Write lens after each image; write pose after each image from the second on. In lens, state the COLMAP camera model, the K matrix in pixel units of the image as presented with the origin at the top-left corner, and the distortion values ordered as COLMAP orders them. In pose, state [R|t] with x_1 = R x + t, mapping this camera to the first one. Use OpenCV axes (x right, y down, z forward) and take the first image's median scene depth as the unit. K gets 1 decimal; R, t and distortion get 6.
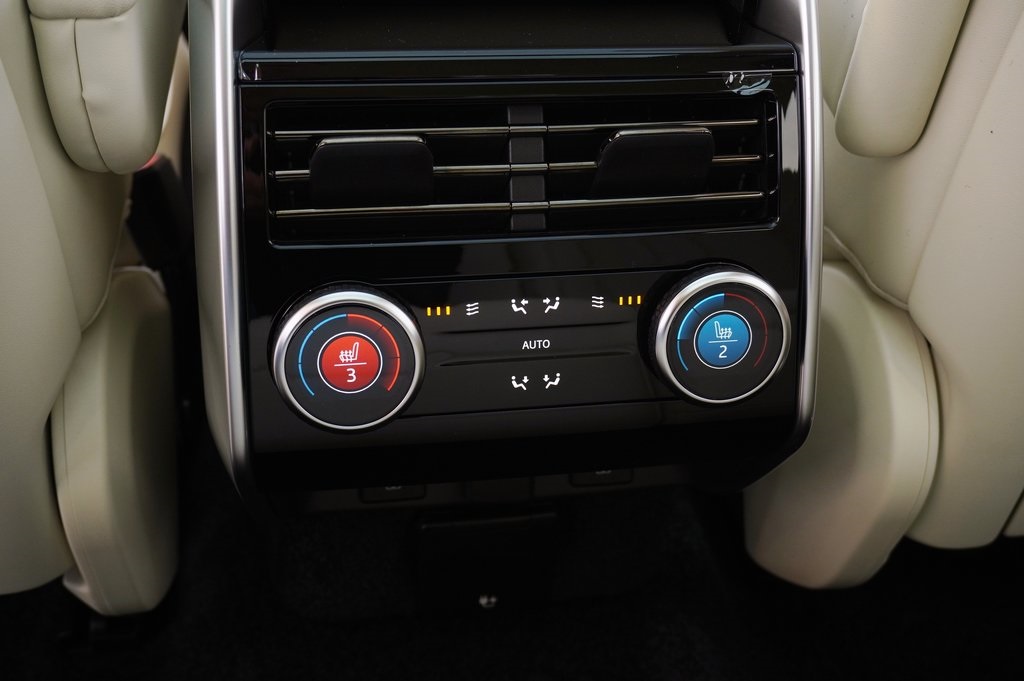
lens RADIAL K [[1182.3, 0, 512.7], [0, 1182.3, 343.1], [0, 0, 1]] dist [0.020397, 0.000000]
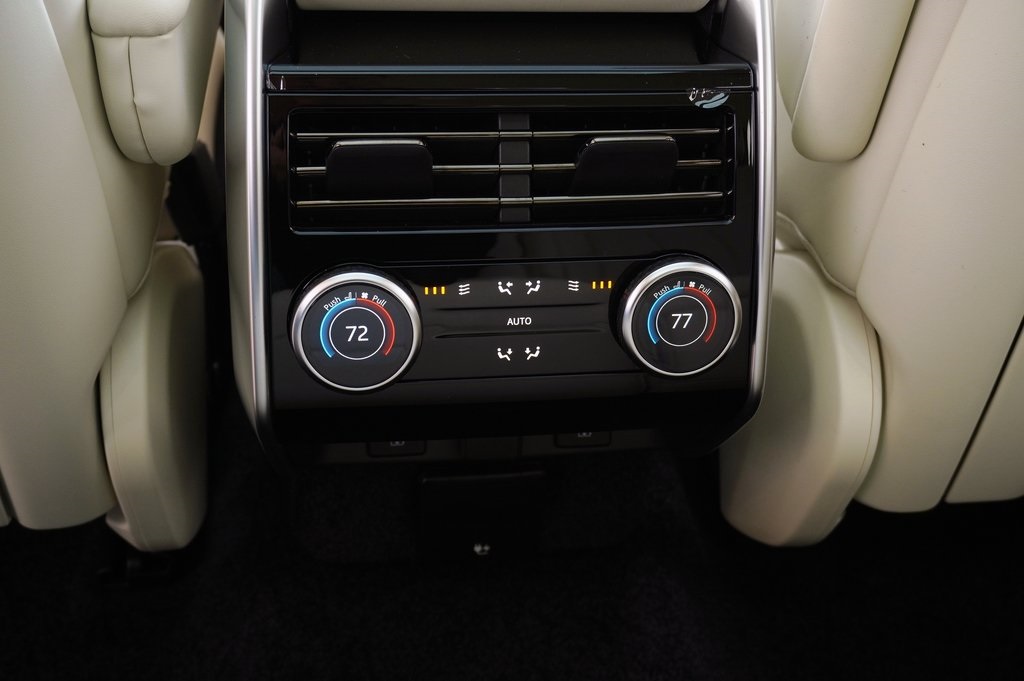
lens RADIAL K [[1182.3, 0, 511.3], [0, 1182.3, 338.6], [0, 0, 1]] dist [0.020397, 0.000000]
pose [[0.999439, 0.023340, -0.024010, 0.038439], [-0.022833, 0.999515, 0.021166, -0.005902], [0.024493, -0.020605, 0.999488, -0.146720]]
